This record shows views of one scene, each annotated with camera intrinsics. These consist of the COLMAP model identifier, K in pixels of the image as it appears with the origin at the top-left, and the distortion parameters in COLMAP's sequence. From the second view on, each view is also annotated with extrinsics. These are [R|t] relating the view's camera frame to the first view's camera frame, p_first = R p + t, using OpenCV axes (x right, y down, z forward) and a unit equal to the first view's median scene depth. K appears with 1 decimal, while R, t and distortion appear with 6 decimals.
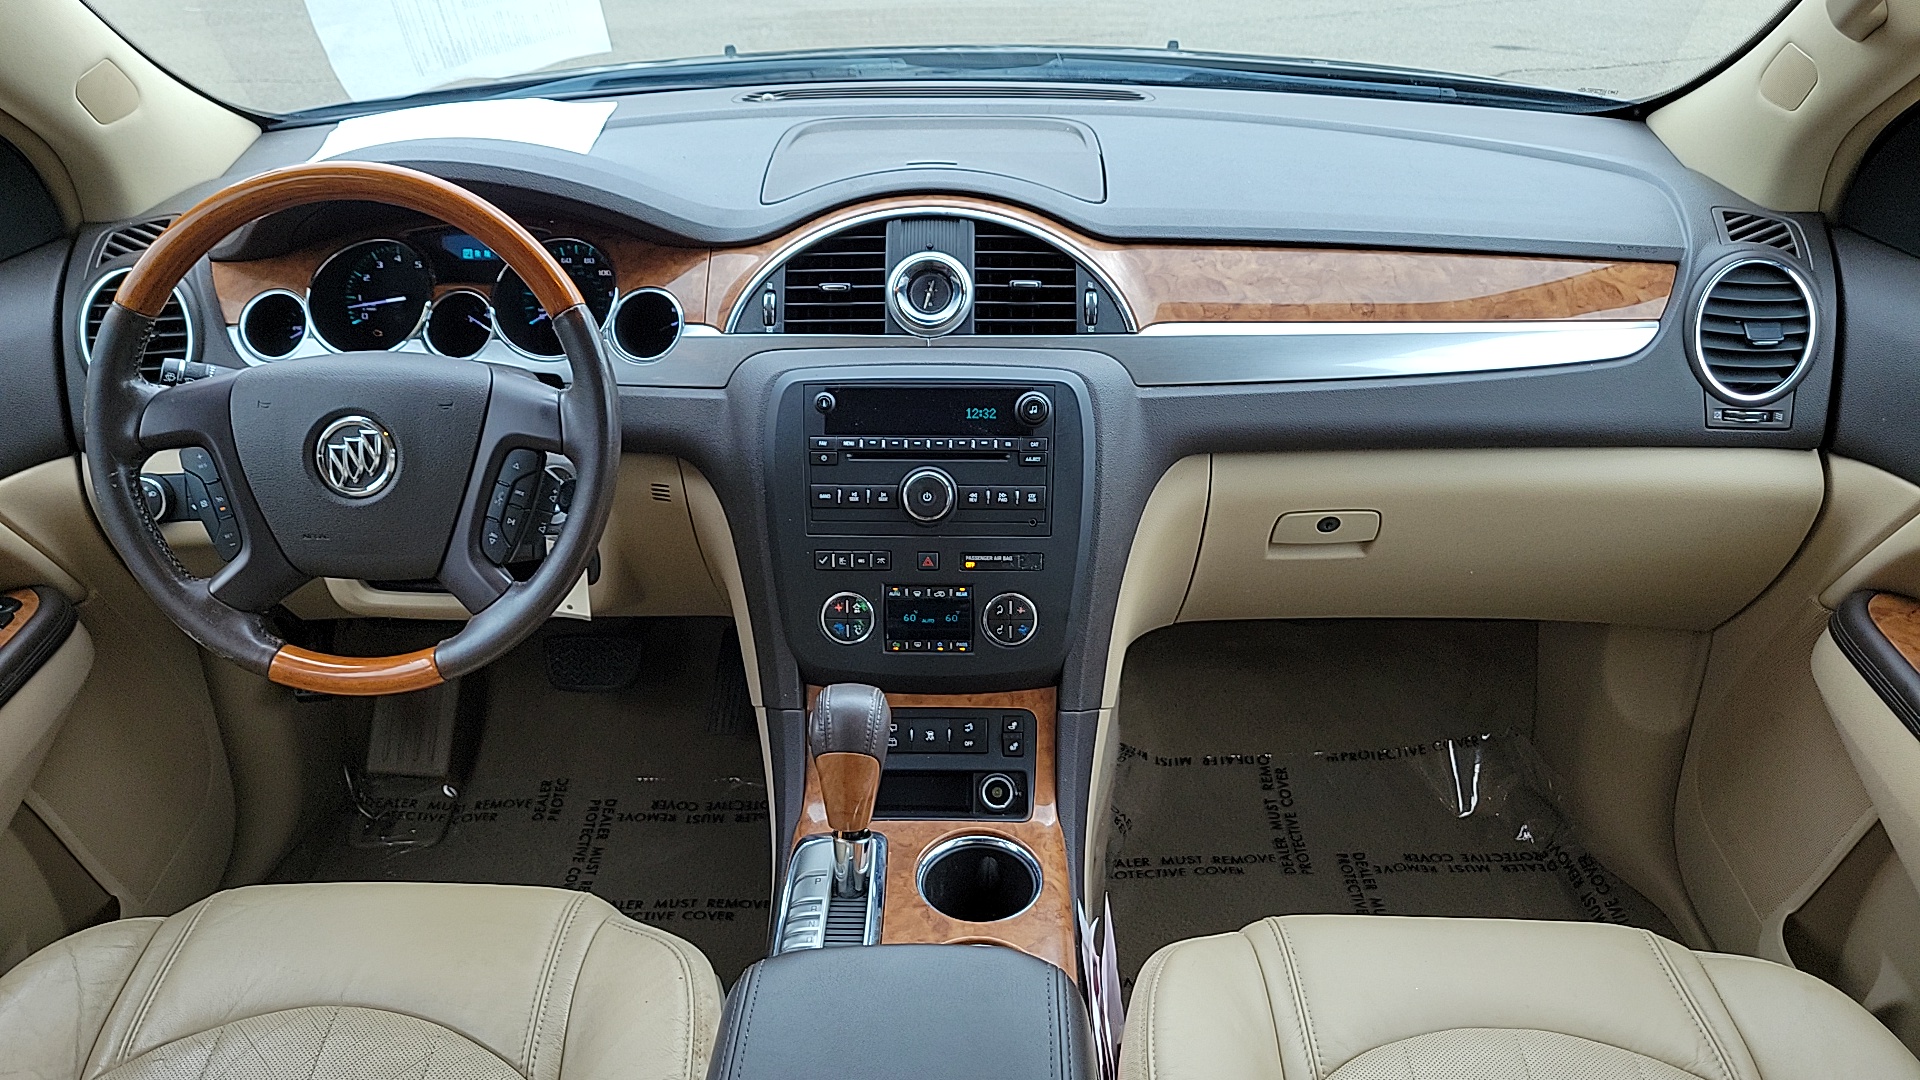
lens RADIAL K [[1472.6, 0, 951.9], [0, 1472.6, 525.2], [0, 0, 1]] dist [0.022192, -0.003731]
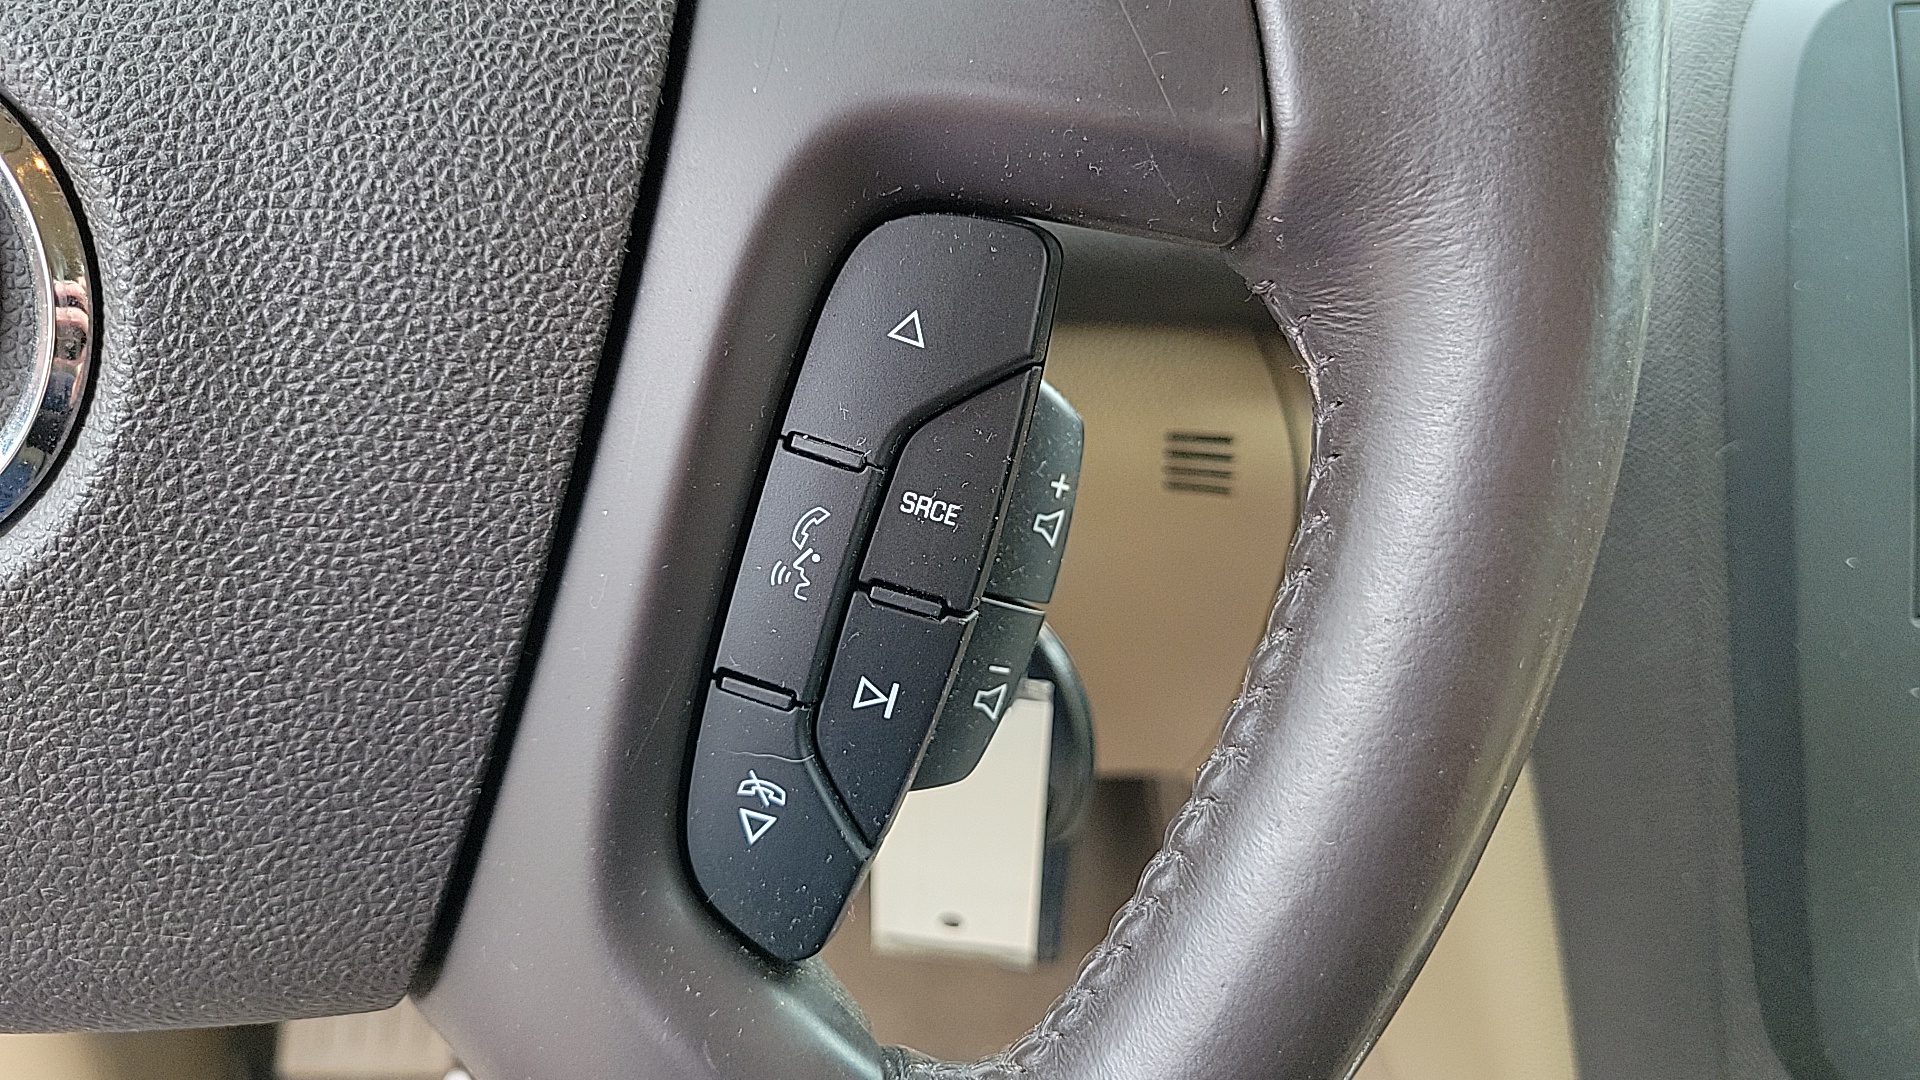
lens RADIAL K [[1479.8, 0, 956.0], [0, 1479.8, 524.9], [0, 0, 1]] dist [0.016348, -0.006844]
pose [[0.999464, -0.032718, 0.001238, -0.251349], [0.032656, 0.998887, 0.034027, -0.022038], [-0.002350, -0.033969, 0.999420, 0.733603]]
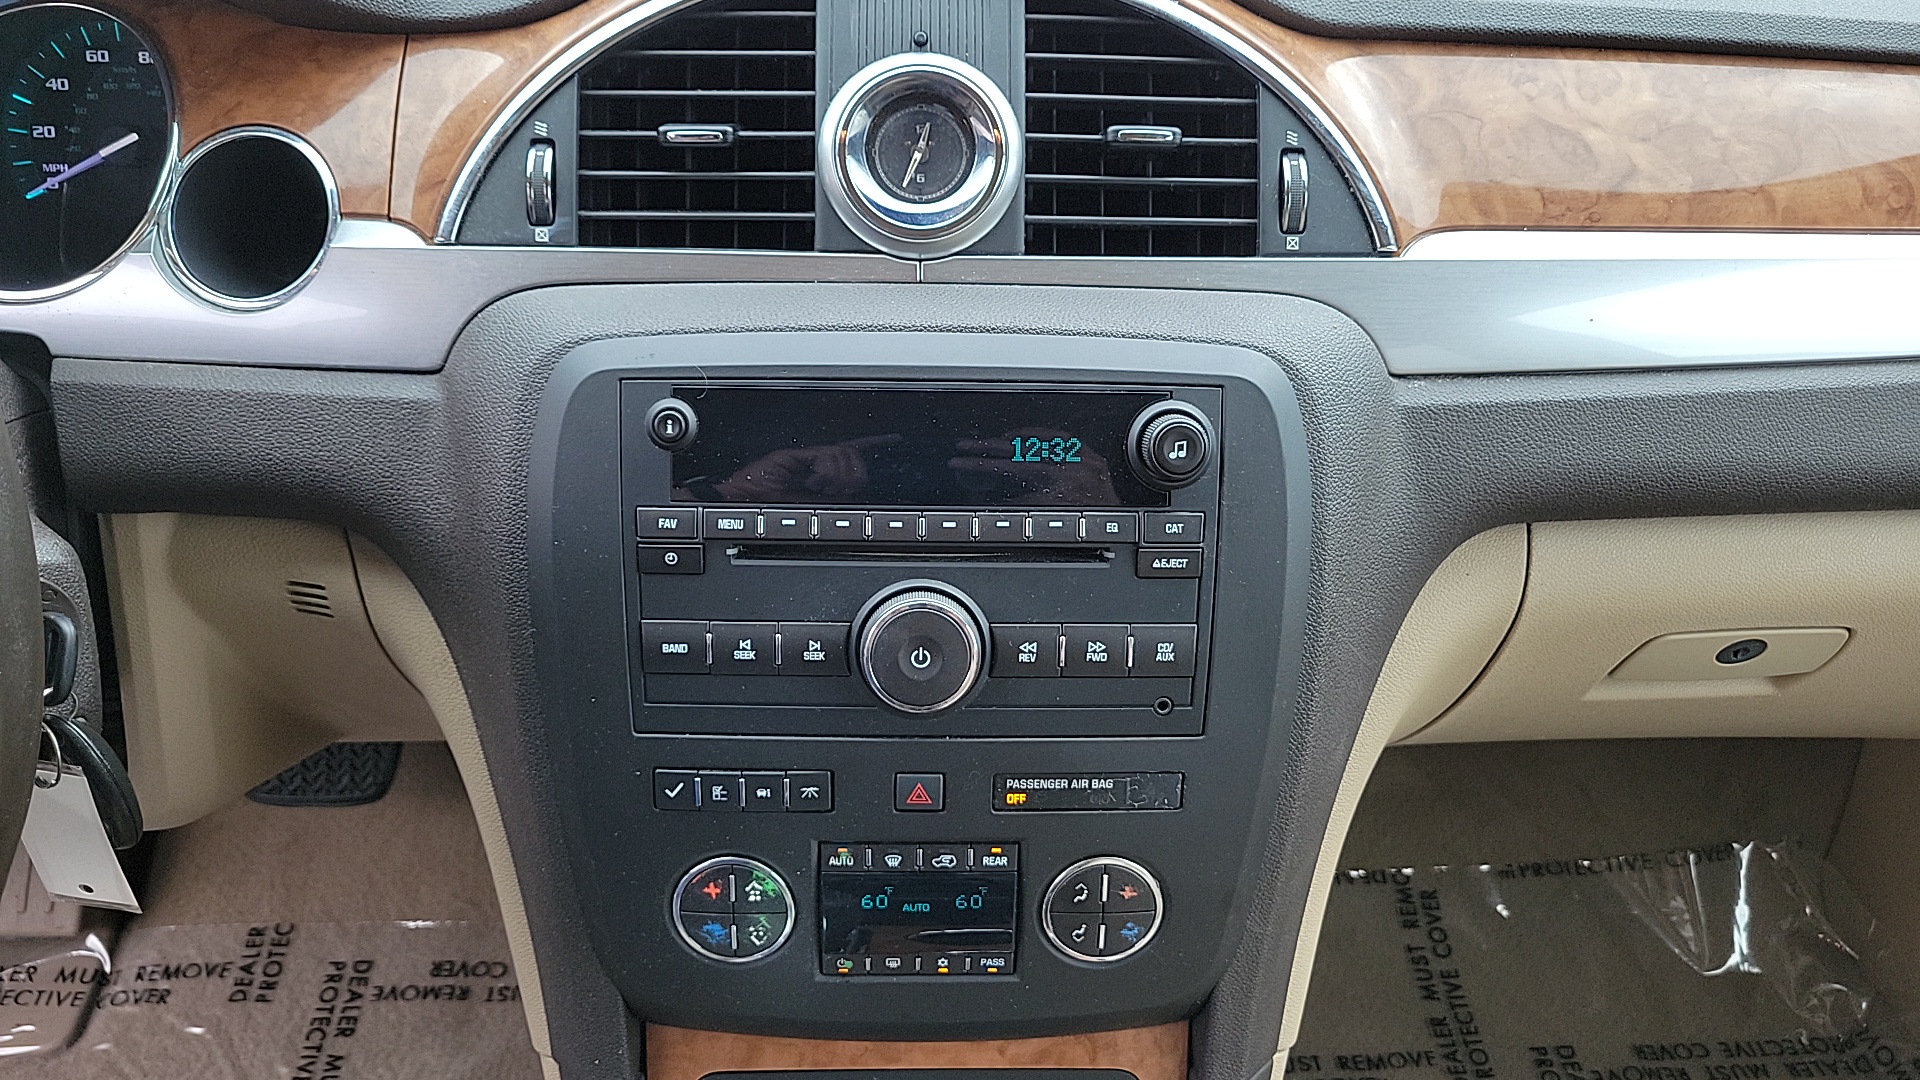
lens RADIAL K [[1479.8, 0, 956.0], [0, 1479.8, 524.9], [0, 0, 1]] dist [0.016348, -0.006844]
pose [[0.998188, -0.000771, 0.060164, -0.030524], [-0.006748, 0.992175, 0.124669, -0.104064], [-0.059789, -0.124850, 0.990373, 0.561066]]
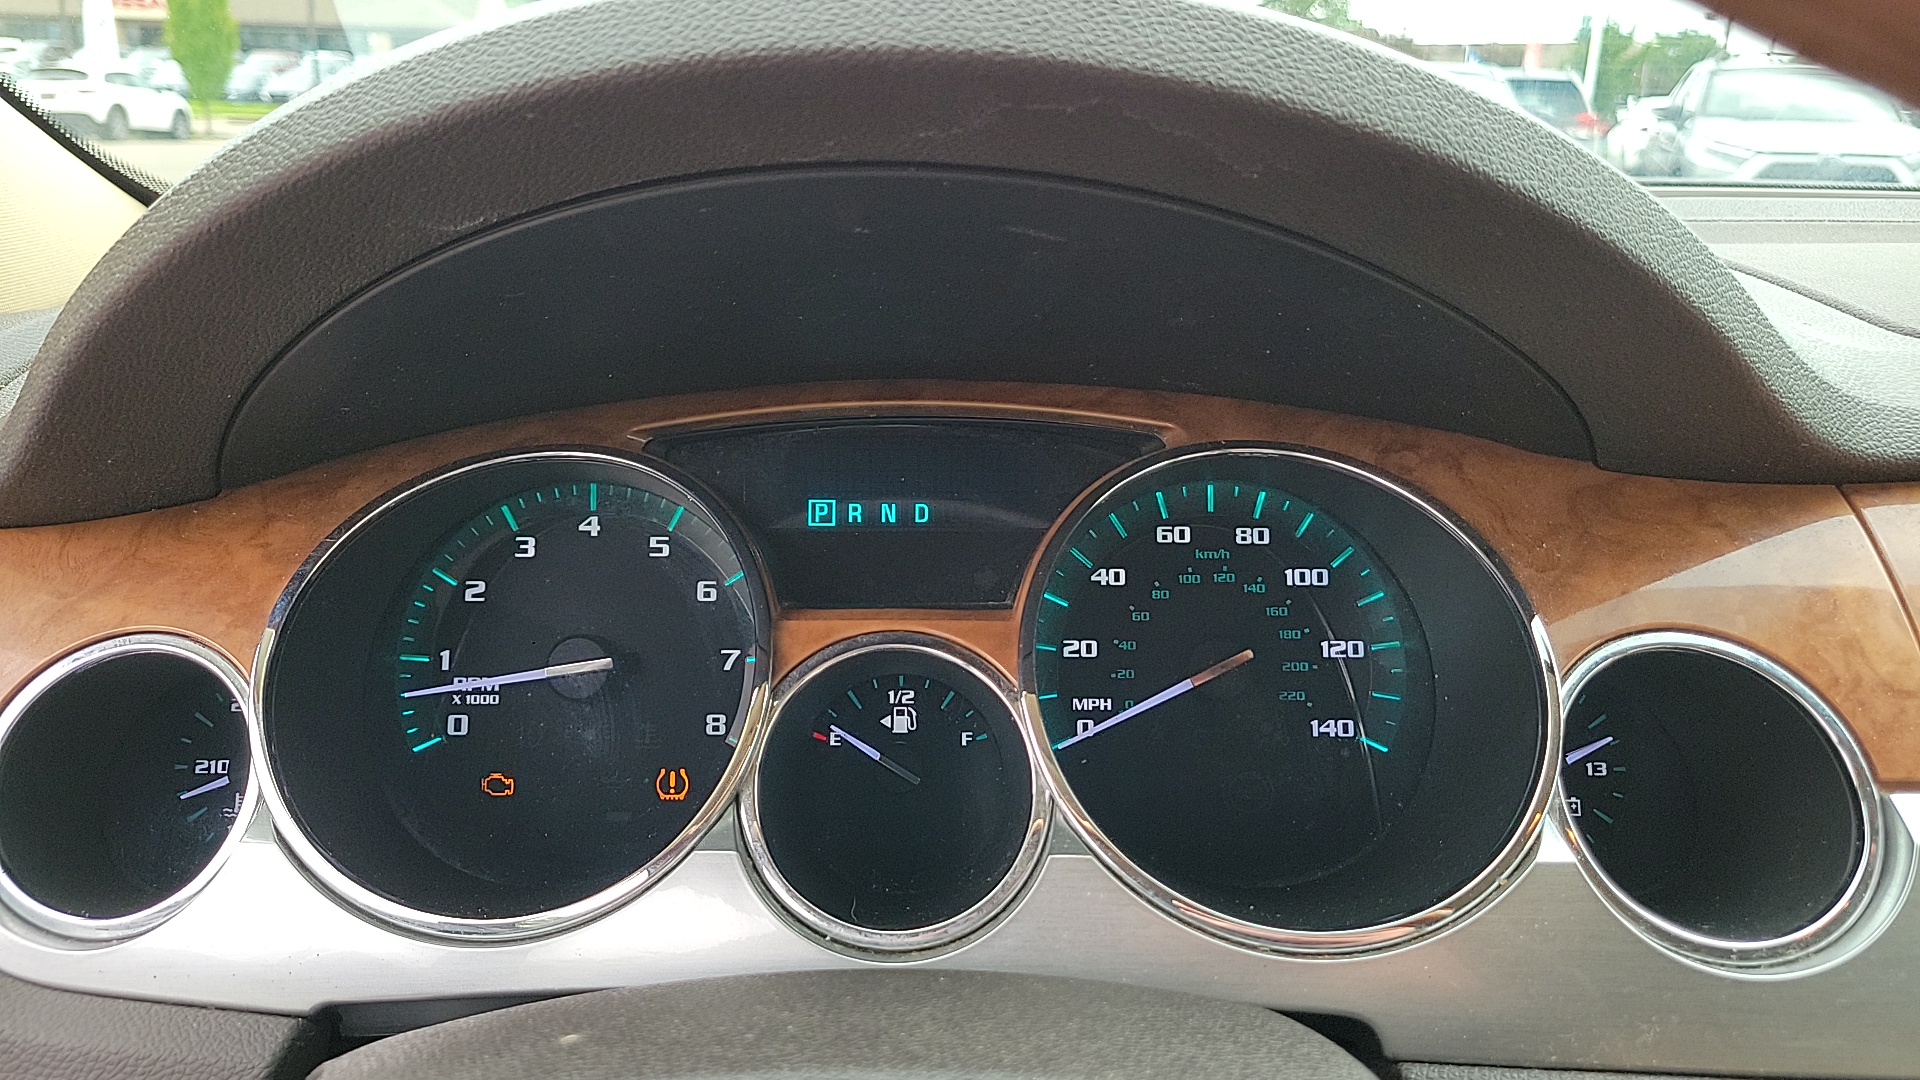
lens RADIAL K [[1472.6, 0, 951.9], [0, 1472.6, 525.2], [0, 0, 1]] dist [0.022192, -0.003731]
pose [[0.999233, 0.007343, 0.038472, -0.342419], [0.001247, 0.975804, -0.218643, -0.127356], [-0.039147, 0.218523, 0.975046, 0.776731]]
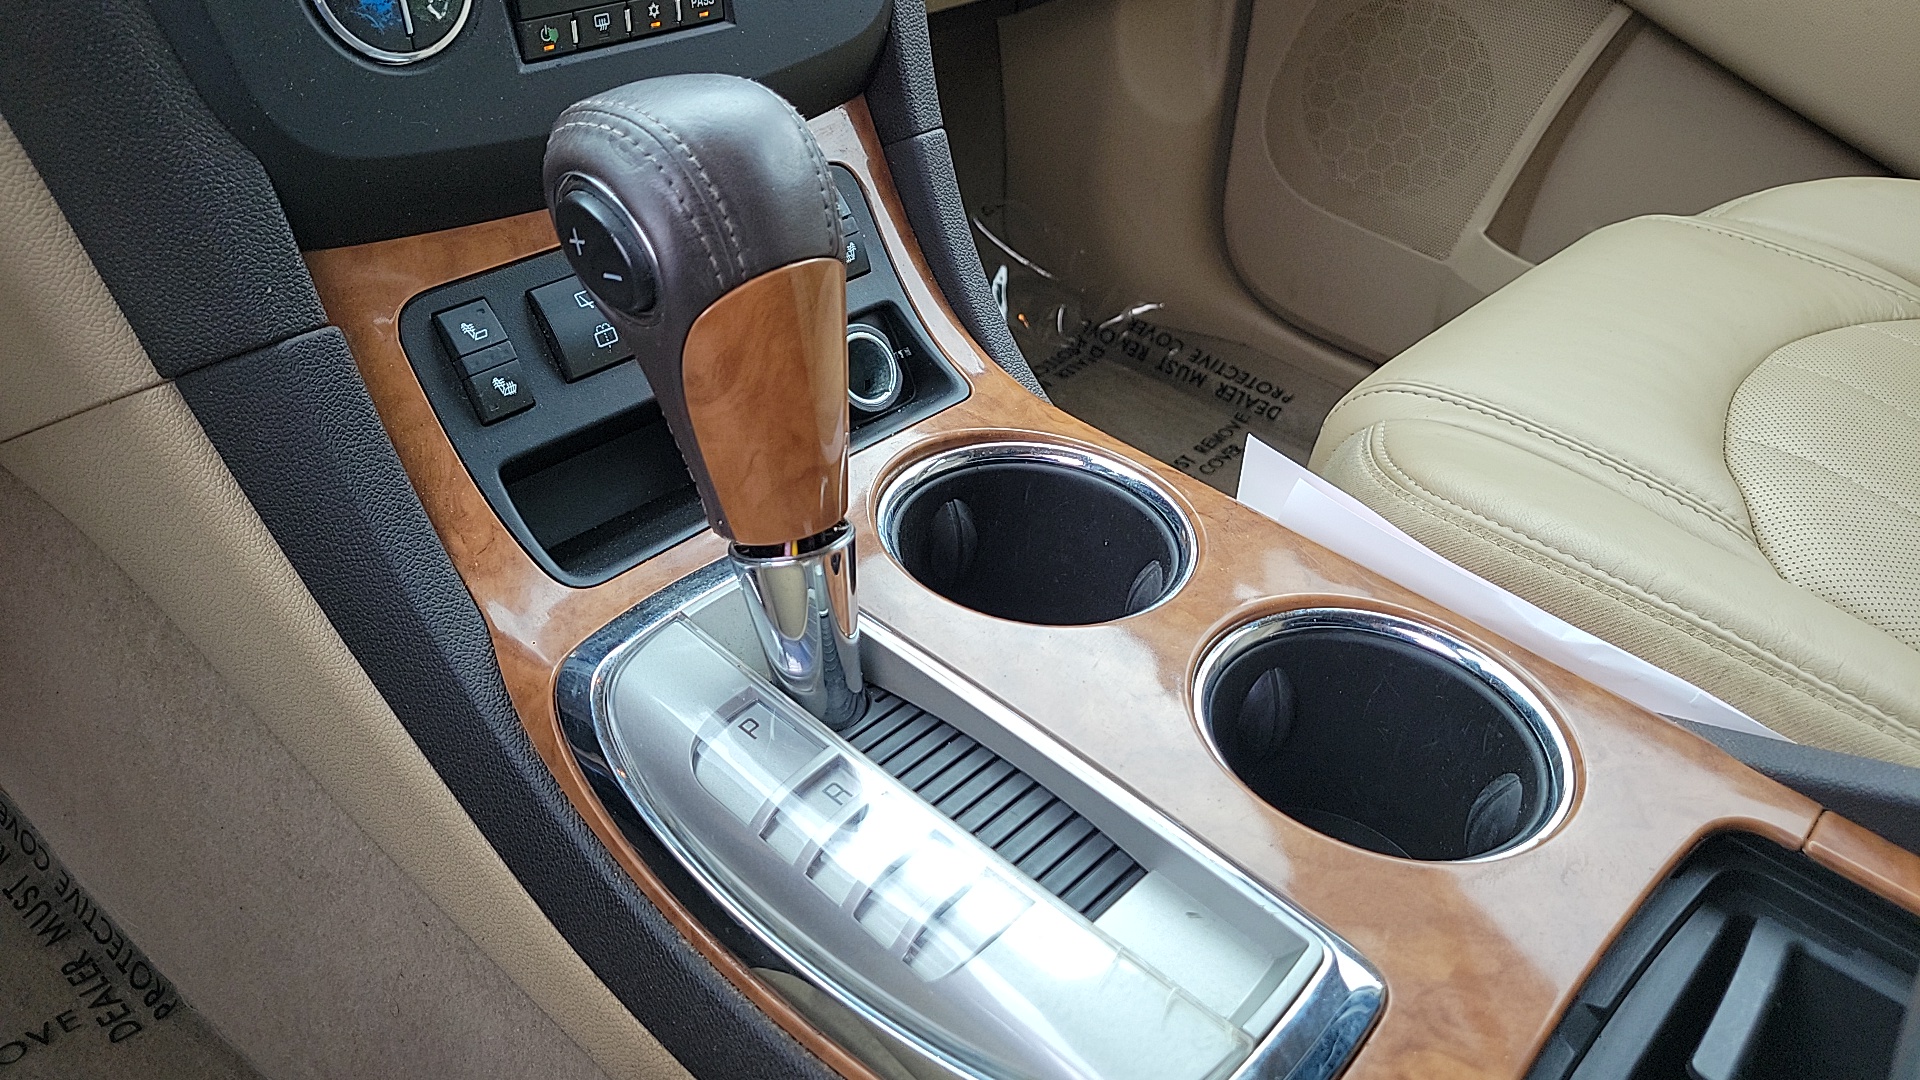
lens RADIAL K [[1457.0, 0, 957.5], [0, 1457.0, 533.3], [0, 0, 1]] dist [0.034820, -0.002160]
pose [[0.646344, -0.394730, 0.653014, -0.235391], [0.290216, 0.918653, 0.268051, 0.120640], [-0.705701, 0.016262, 0.708323, 0.687737]]
